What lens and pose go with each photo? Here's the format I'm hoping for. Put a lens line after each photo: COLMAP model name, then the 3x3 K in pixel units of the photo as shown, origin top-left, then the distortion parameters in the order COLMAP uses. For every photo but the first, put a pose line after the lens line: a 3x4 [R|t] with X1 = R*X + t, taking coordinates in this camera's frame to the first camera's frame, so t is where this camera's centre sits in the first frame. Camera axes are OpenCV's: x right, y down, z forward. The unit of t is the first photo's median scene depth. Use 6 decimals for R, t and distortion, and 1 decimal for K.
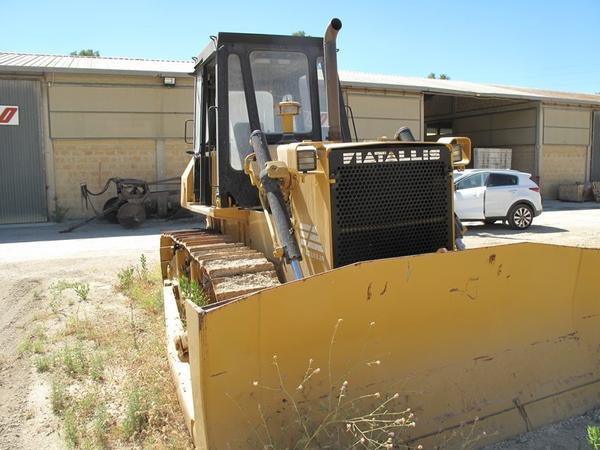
lens RADIAL K [[504.9, 0, 298.5], [0, 504.9, 227.2], [0, 0, 1]] dist [-0.129036, 0.078691]
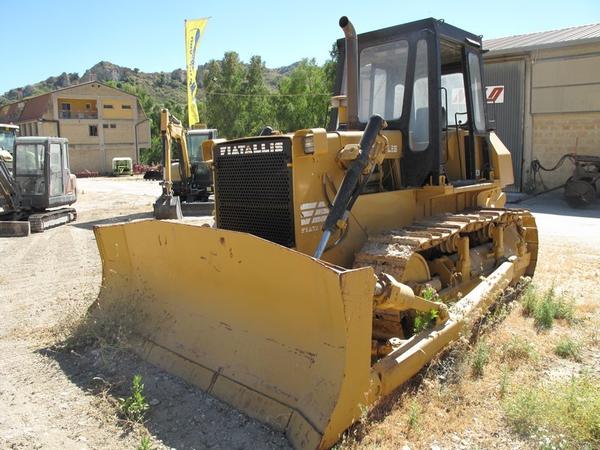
lens RADIAL K [[504.9, 0, 297.6], [0, 504.9, 227.1], [0, 0, 1]] dist [-0.129036, 0.078691]
pose [[0.381687, 0.154989, -0.911204, 1.309557], [-0.097705, 0.987083, 0.126968, -0.114521], [0.919113, 0.040568, 0.391900, 0.602993]]
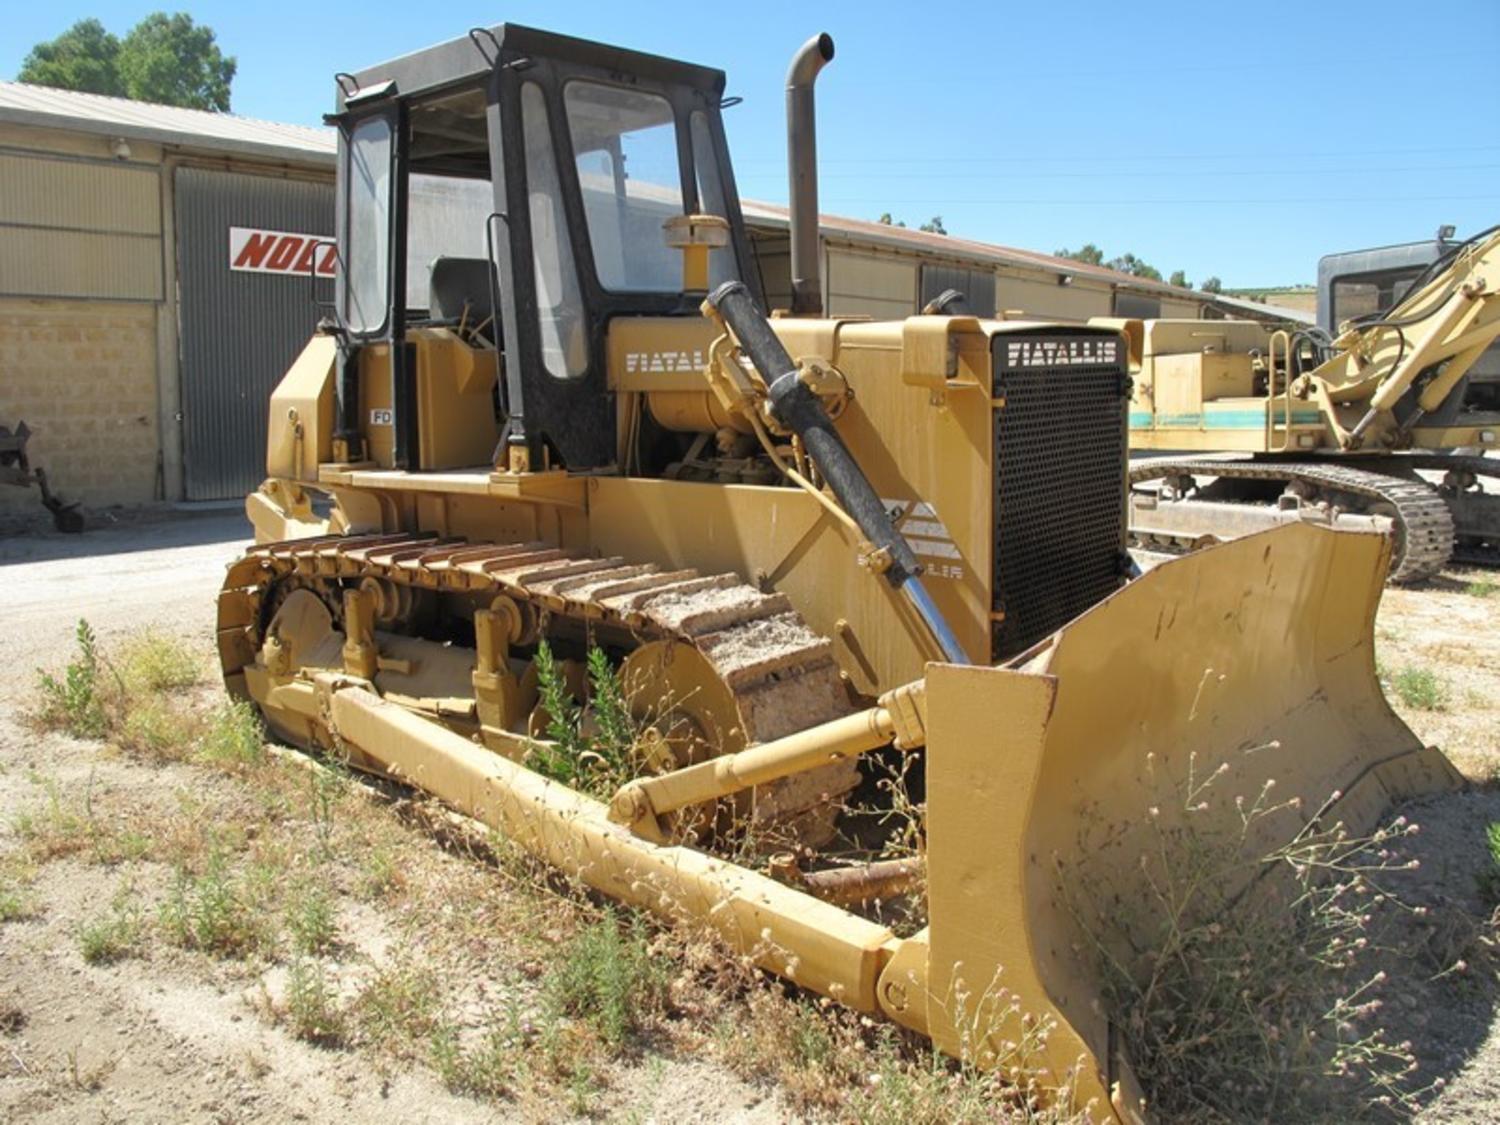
lens RADIAL K [[1262.3, 0, 748.6], [0, 1262.3, 561.2], [0, 0, 1]] dist [-0.129036, 0.078691]
pose [[0.895181, -0.045793, 0.443344, -0.591980], [0.037121, 0.998912, 0.028223, 0.012341], [-0.444154, -0.008807, 0.895907, 0.055507]]
